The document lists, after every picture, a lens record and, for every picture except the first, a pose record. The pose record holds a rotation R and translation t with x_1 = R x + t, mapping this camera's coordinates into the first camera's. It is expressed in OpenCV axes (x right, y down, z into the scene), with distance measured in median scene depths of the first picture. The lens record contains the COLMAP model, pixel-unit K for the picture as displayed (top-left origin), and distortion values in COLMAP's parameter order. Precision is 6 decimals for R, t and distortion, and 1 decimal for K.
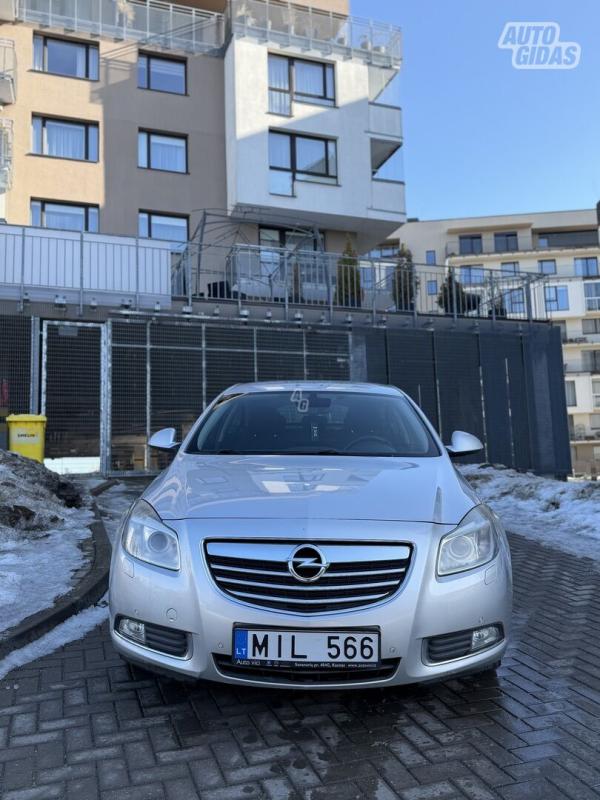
lens RADIAL K [[723.3, 0, 300.0], [0, 723.3, 400.0], [0, 0, 1]] dist [0.008993, -0.014827]
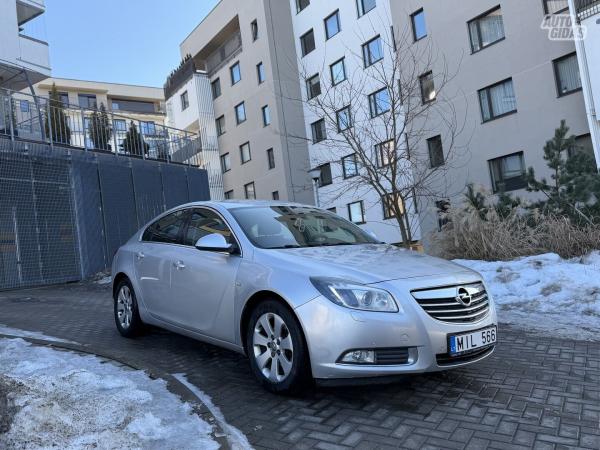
lens RADIAL K [[542.5, 0, 300.0], [0, 542.5, 225.0], [0, 0, 1]] dist [0.008993, -0.014827]
pose [[0.728659, -0.011544, 0.684779, -1.178390], [0.011119, 0.999926, 0.005025, 0.035889], [-0.684786, 0.003952, 0.728733, 0.283271]]
